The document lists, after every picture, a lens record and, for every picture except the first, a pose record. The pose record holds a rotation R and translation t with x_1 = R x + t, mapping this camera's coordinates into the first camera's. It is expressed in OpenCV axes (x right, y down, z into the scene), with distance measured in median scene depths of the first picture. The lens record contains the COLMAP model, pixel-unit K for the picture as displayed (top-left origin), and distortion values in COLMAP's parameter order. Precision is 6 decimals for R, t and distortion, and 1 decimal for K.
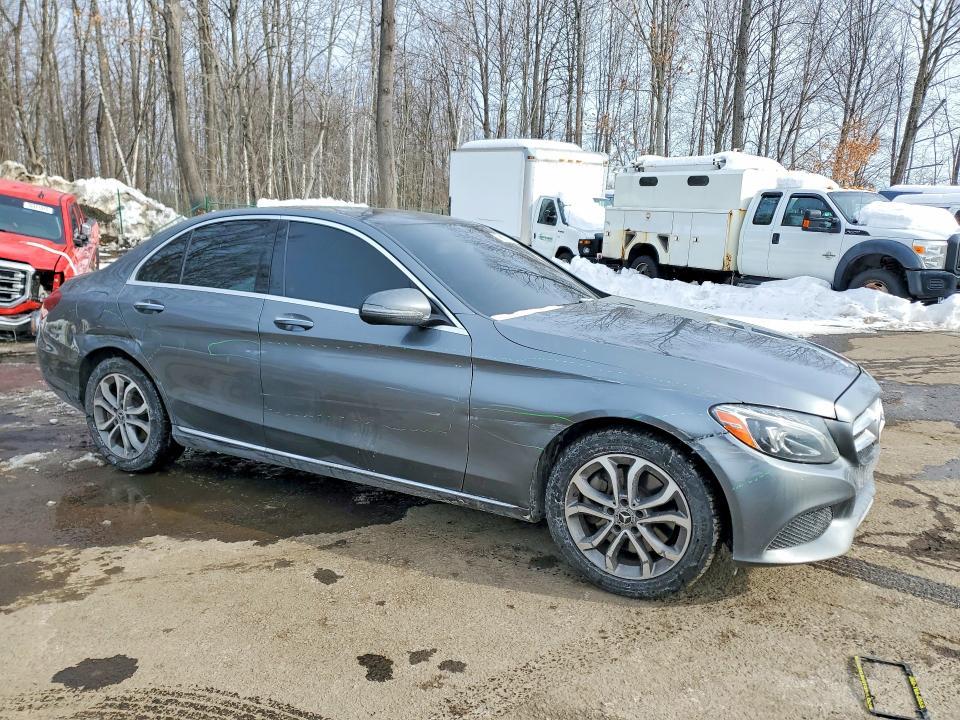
lens RADIAL K [[719.2, 0, 481.3], [0, 719.2, 362.1], [0, 0, 1]] dist [0.024984, -0.000930]
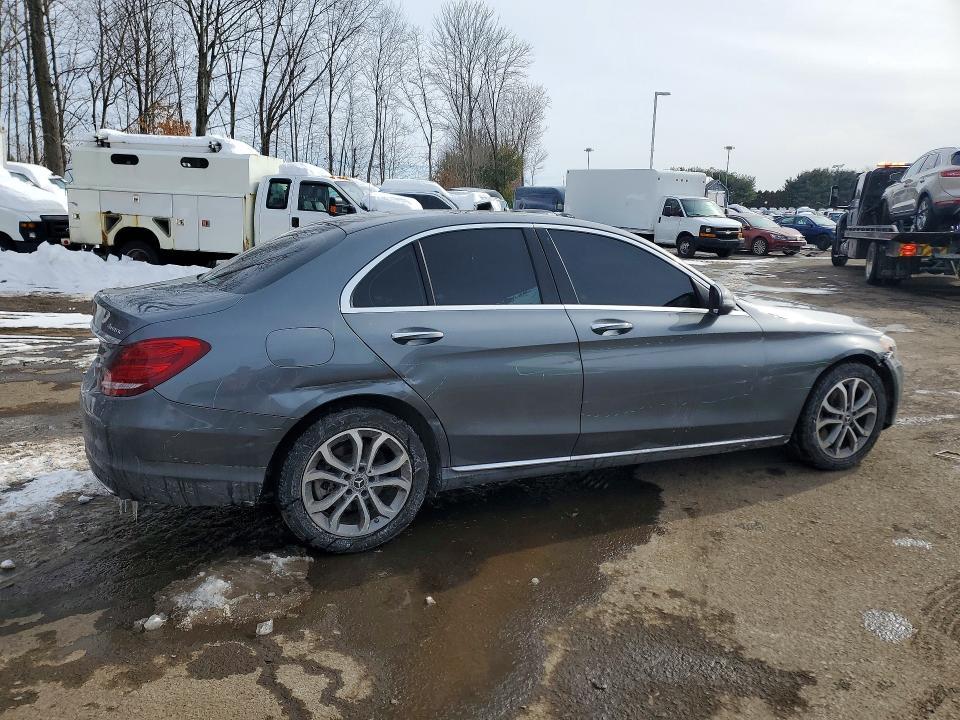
lens RADIAL K [[701.5, 0, 473.2], [0, 701.5, 358.0], [0, 0, 1]] dist [0.045446, -0.036913]
pose [[0.641171, -0.159020, 0.750741, -0.959727], [0.136759, 0.986312, 0.092118, -0.109352], [-0.755113, 0.043608, 0.654142, 0.399908]]
